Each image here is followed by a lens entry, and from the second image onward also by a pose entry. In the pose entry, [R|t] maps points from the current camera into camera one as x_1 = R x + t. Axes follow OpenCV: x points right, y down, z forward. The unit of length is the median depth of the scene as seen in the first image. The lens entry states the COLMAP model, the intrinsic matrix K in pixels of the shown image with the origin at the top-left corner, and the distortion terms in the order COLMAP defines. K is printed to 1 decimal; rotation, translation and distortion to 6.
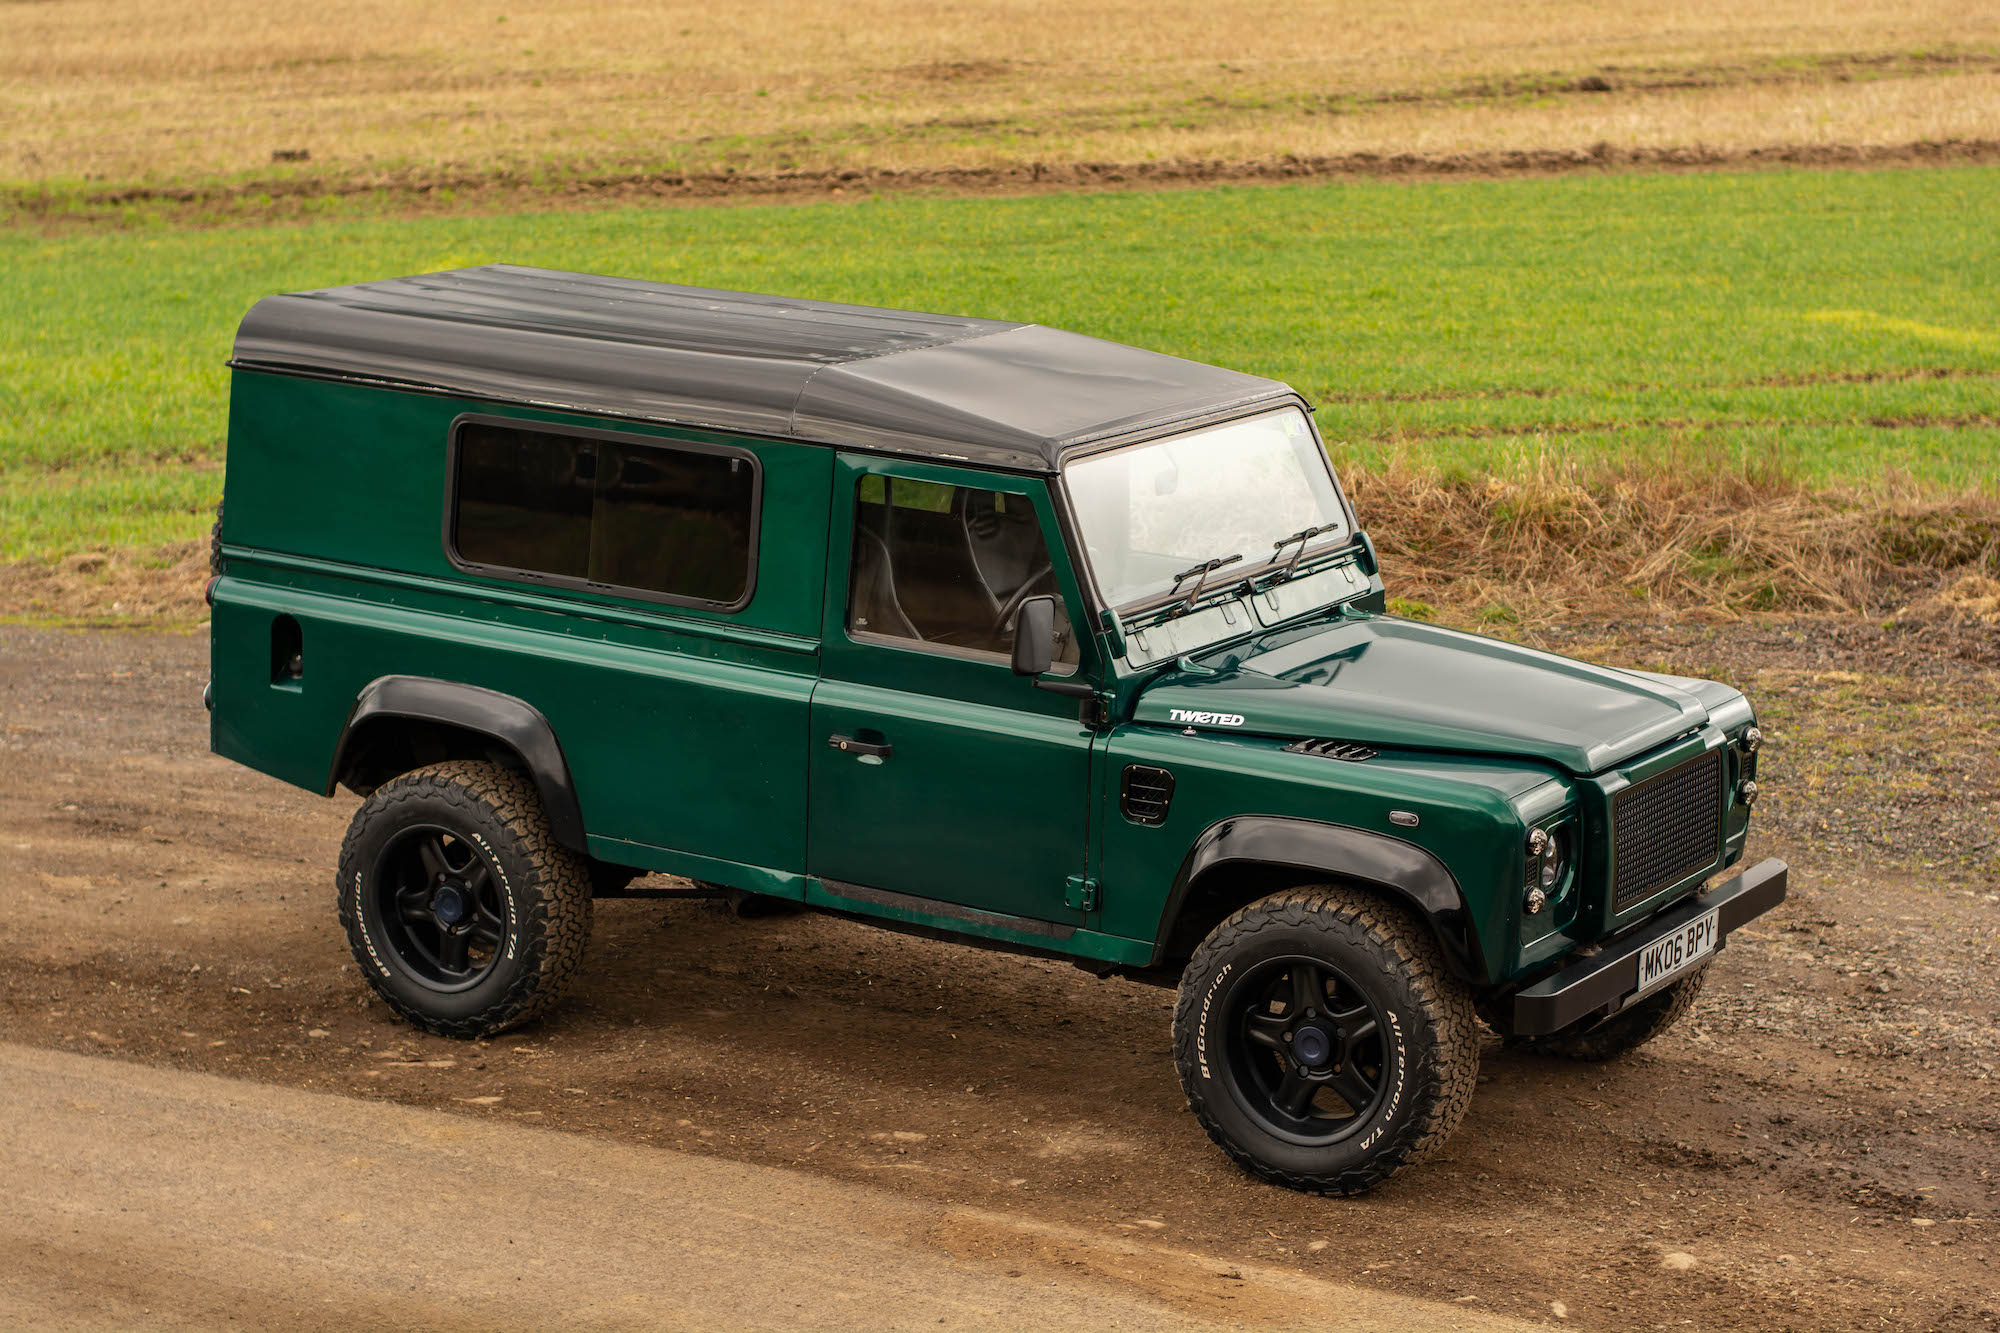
lens RADIAL K [[4432.1, 0, 1000.0], [0, 4432.1, 666.5], [0, 0, 1]] dist [-0.084124, 0.341536]
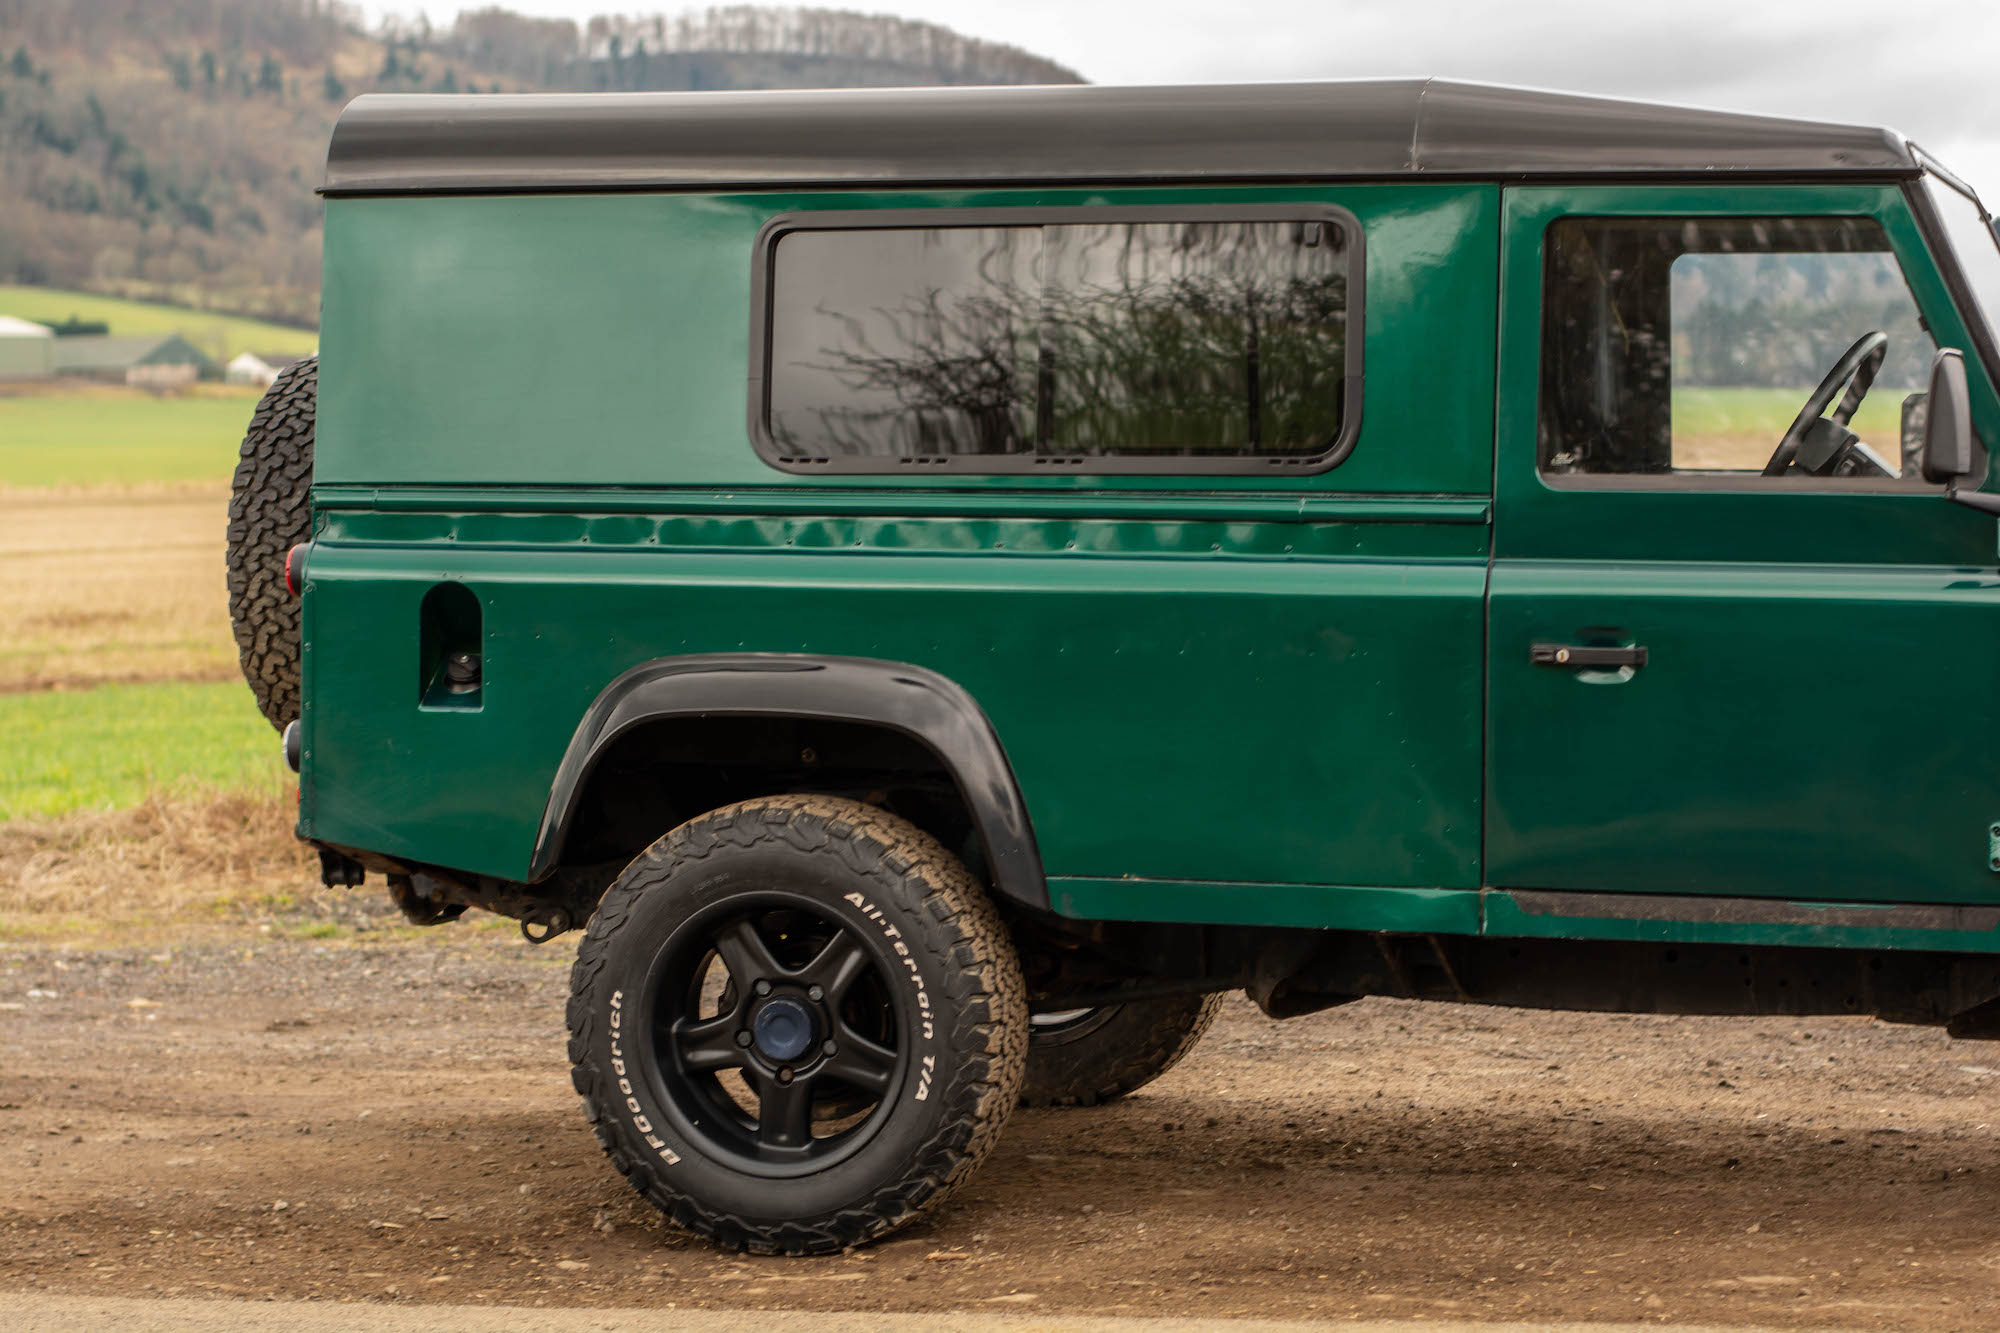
lens RADIAL K [[4432.1, 0, 1000.0], [0, 4432.1, 666.5], [0, 0, 1]] dist [-0.084124, 0.341536]
pose [[0.965228, -0.037961, 0.258638, -0.253182], [0.078350, 0.985925, -0.147690, 0.097588], [-0.249392, 0.162819, 0.954617, 0.416754]]
